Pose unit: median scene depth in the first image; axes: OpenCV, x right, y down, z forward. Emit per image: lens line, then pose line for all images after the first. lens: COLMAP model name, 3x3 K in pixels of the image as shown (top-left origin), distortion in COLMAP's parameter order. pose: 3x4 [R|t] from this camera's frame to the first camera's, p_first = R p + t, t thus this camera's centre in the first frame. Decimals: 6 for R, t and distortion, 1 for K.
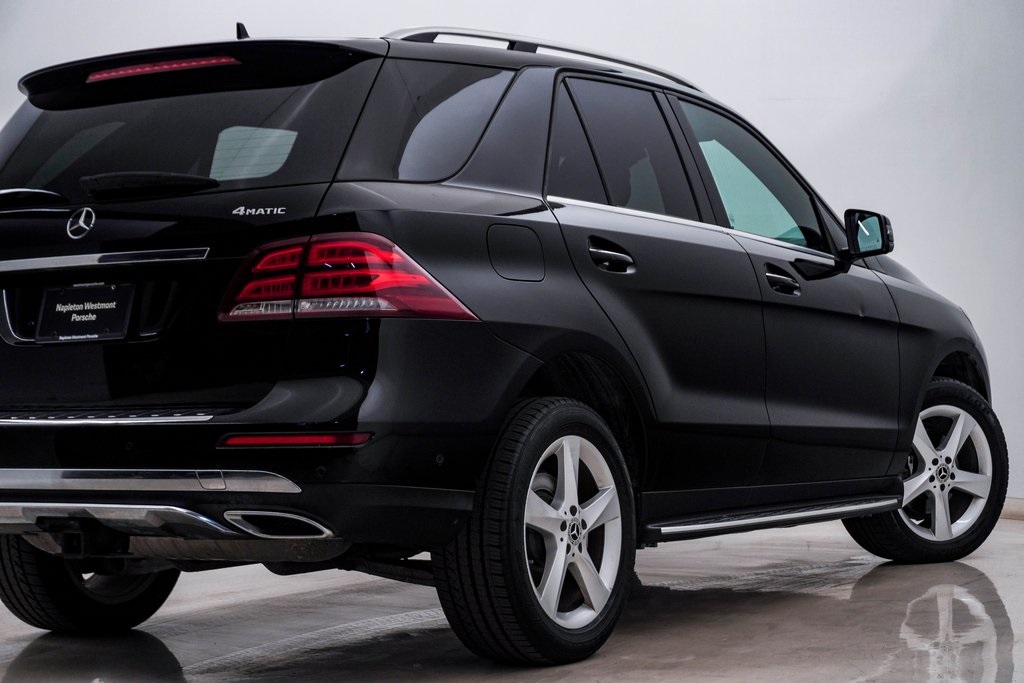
lens RADIAL K [[2150.4, 0, 512.6], [0, 2150.4, 339.7], [0, 0, 1]] dist [0.000344, 0.000000]
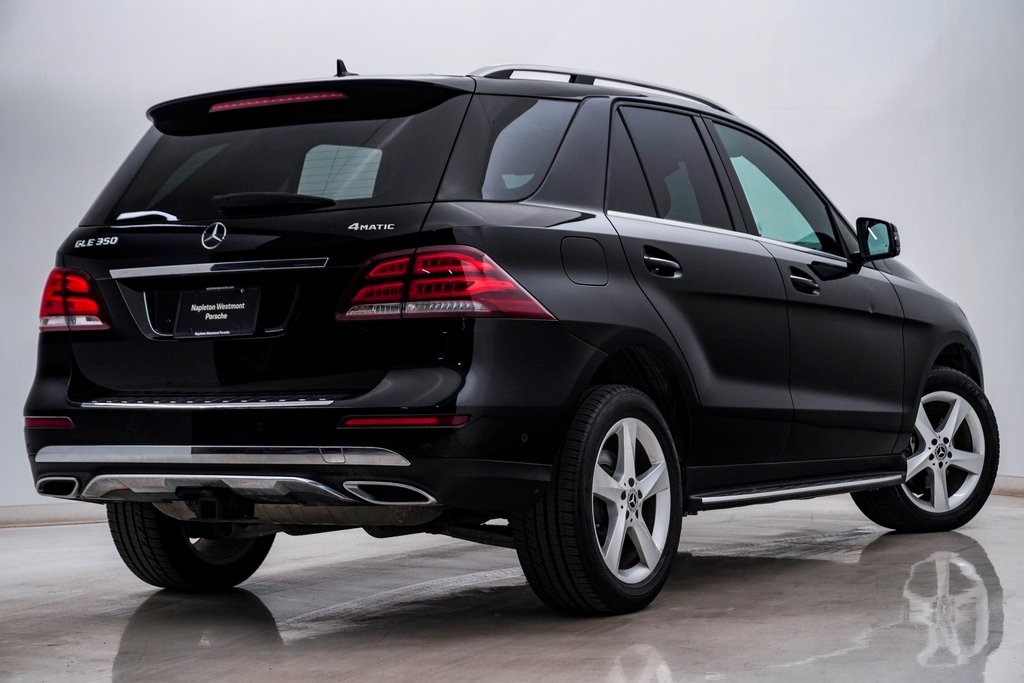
lens RADIAL K [[2150.4, 0, 510.8], [0, 2150.4, 341.0], [0, 0, 1]] dist [0.000344, 0.000000]
pose [[0.999962, 0.001661, 0.008558, -0.049128], [-0.001735, 0.999961, 0.008623, -0.007303], [-0.008543, -0.008637, 0.999926, -0.170038]]
